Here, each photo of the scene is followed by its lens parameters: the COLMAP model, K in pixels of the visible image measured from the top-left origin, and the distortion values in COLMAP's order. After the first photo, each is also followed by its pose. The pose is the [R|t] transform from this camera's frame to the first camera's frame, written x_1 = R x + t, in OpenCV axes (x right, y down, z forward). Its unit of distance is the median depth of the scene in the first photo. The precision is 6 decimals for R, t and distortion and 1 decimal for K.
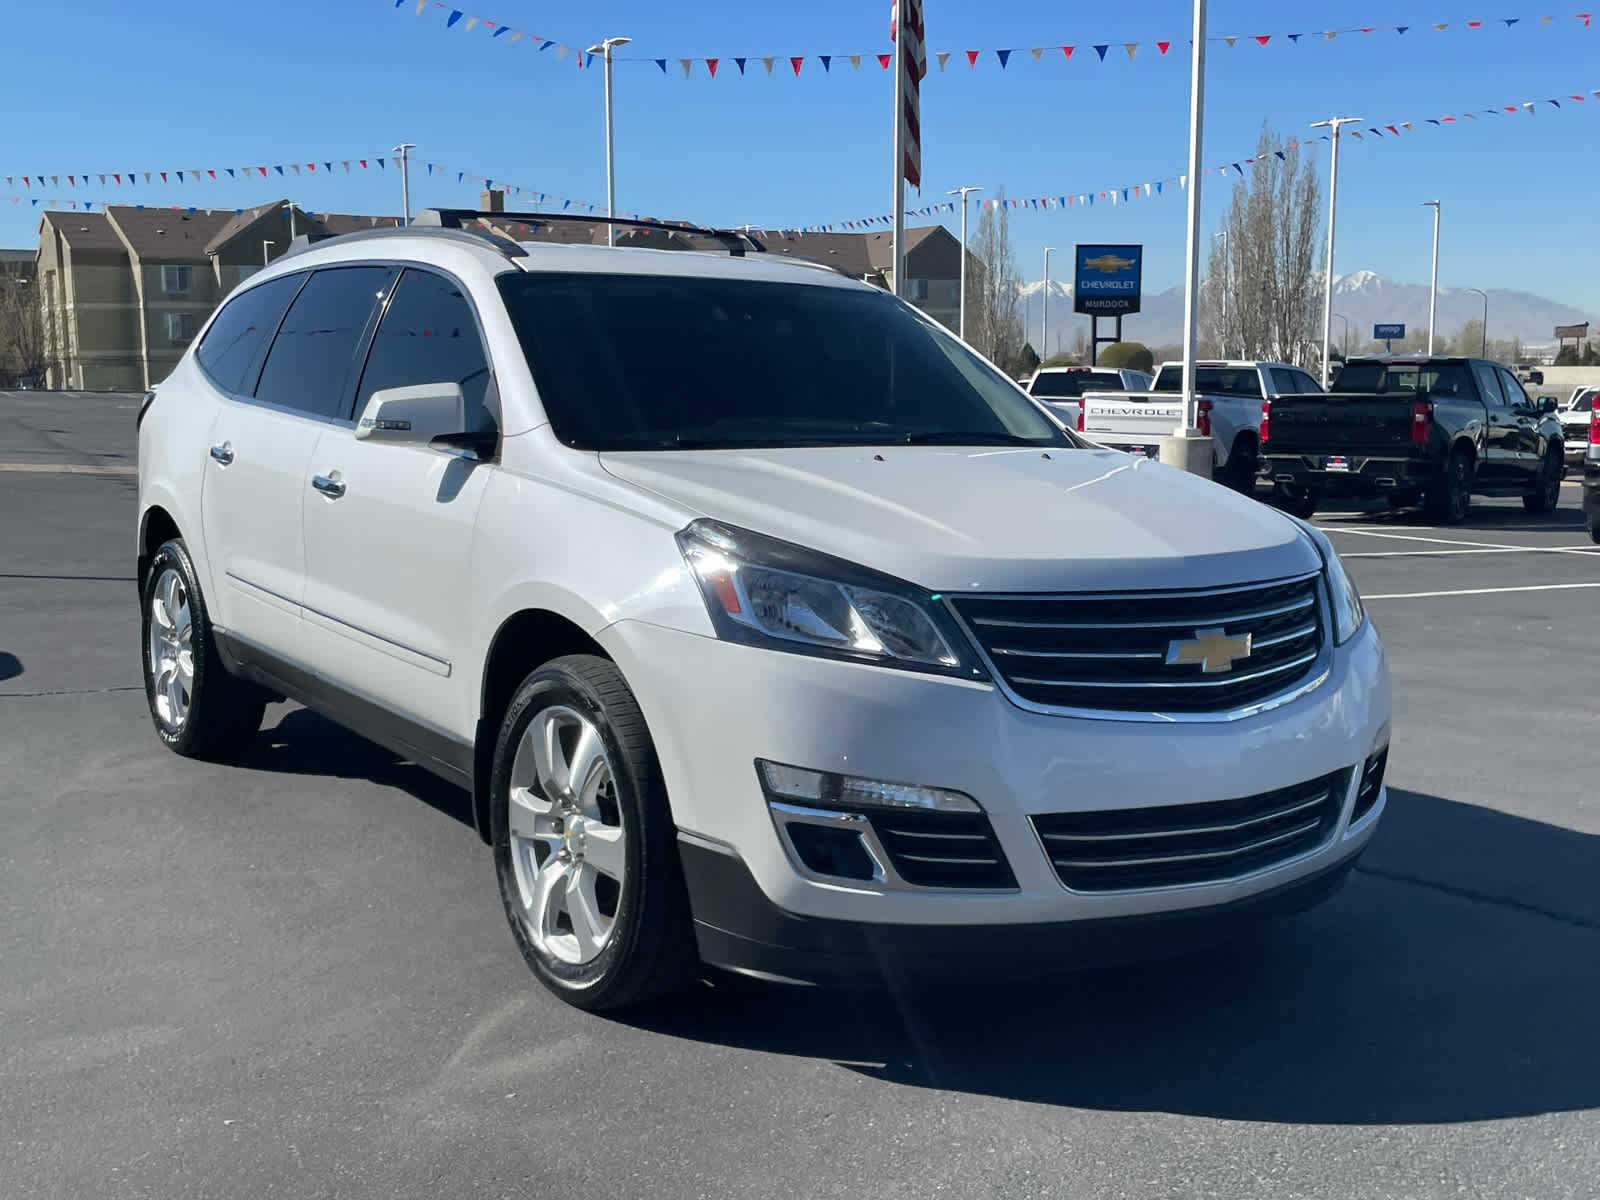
lens RADIAL K [[1777.0, 0, 817.0], [0, 1777.0, 590.6], [0, 0, 1]] dist [0.144115, -0.279197]
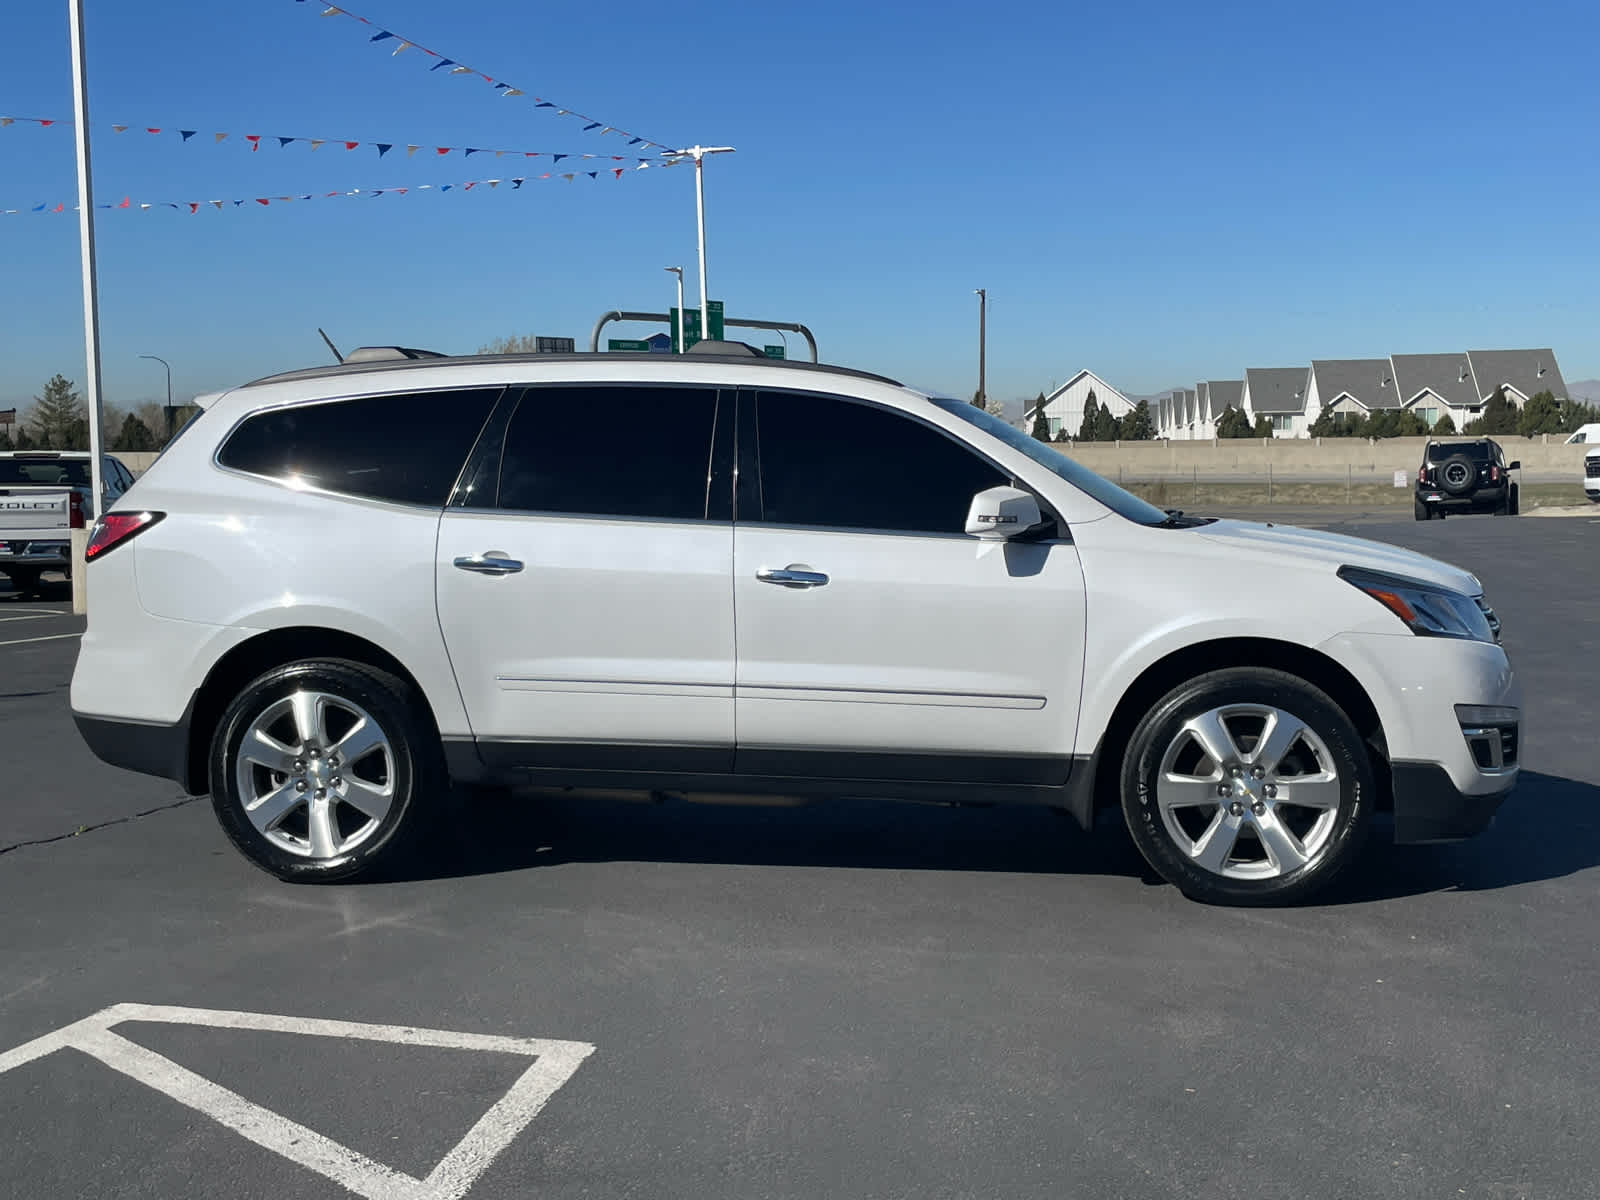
lens RADIAL K [[1777.0, 0, 817.0], [0, 1777.0, 590.6], [0, 0, 1]] dist [0.144115, -0.279197]
pose [[0.680528, -0.067420, 0.729613, -1.369328], [0.101634, 0.994818, -0.002870, -0.054692], [-0.725639, 0.076107, 0.683854, 0.234336]]
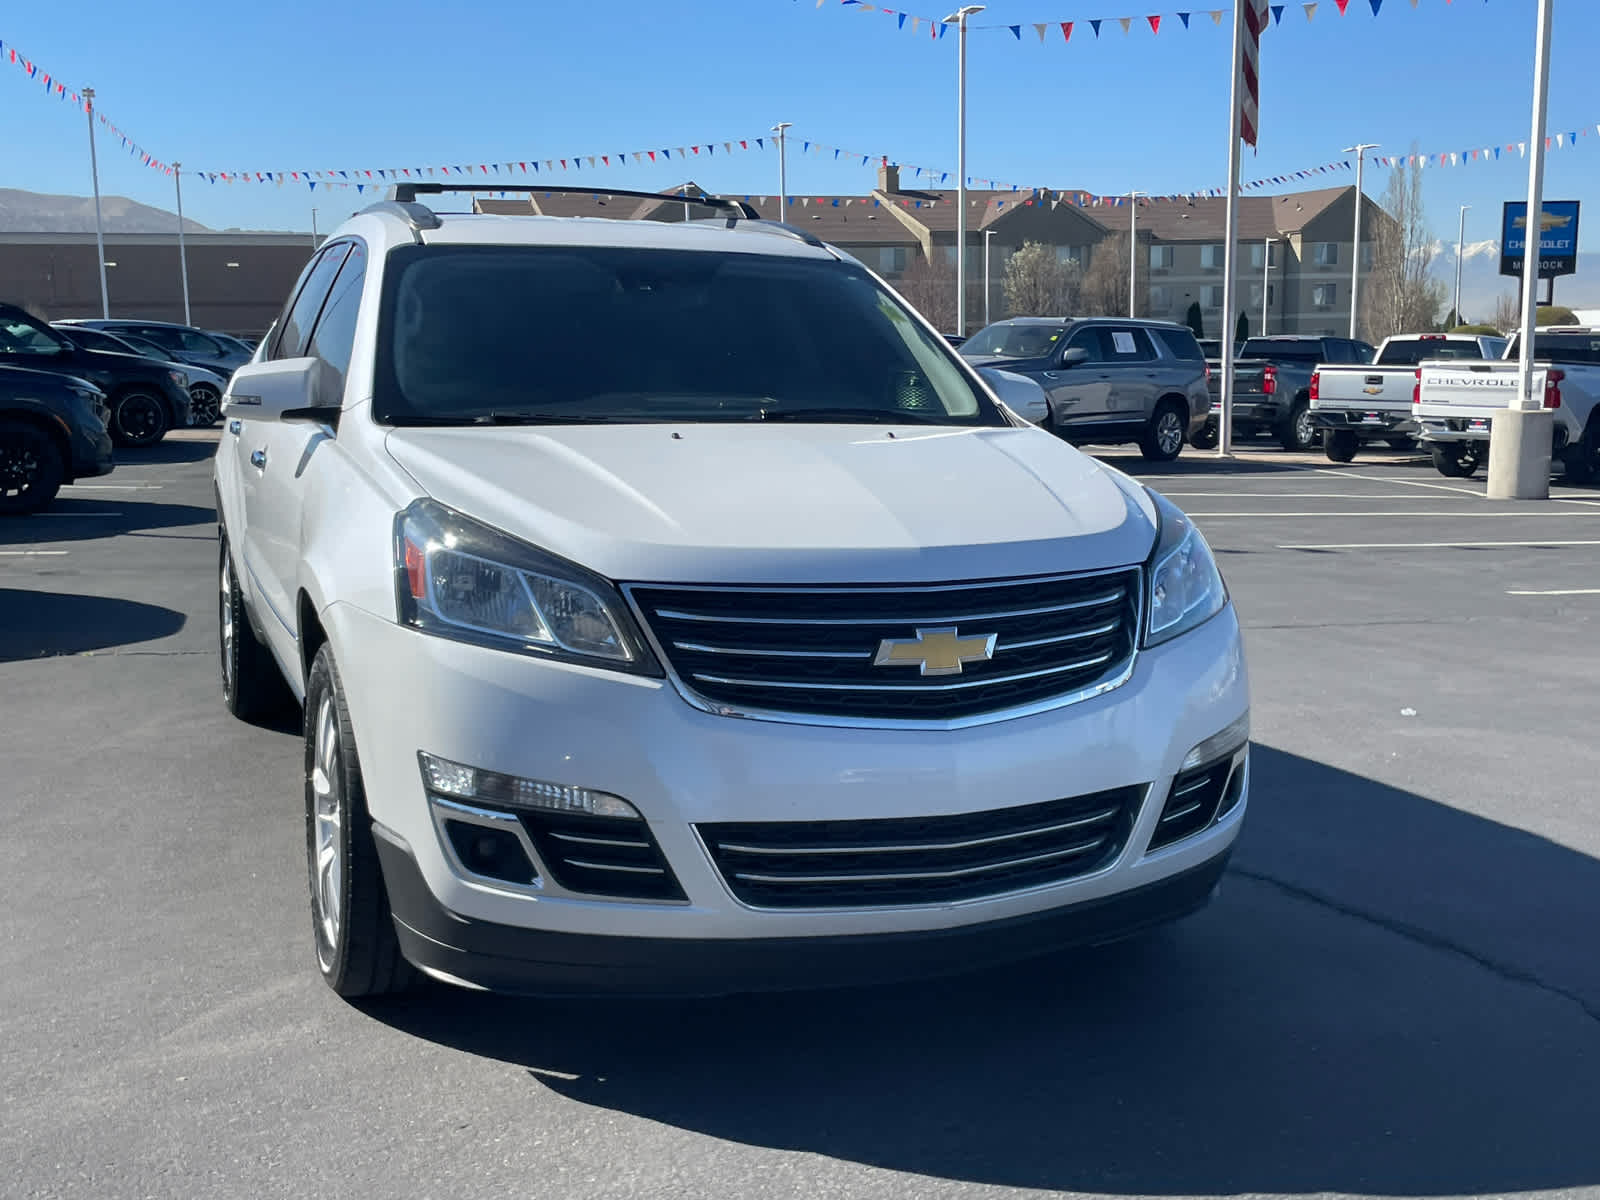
lens RADIAL K [[1777.0, 0, 817.0], [0, 1777.0, 590.6], [0, 0, 1]] dist [0.144115, -0.279197]
pose [[0.974985, 0.024657, -0.220900, 0.333804], [-0.021273, 0.999617, 0.017683, -0.011273], [0.221251, -0.012541, 0.975136, 0.096524]]
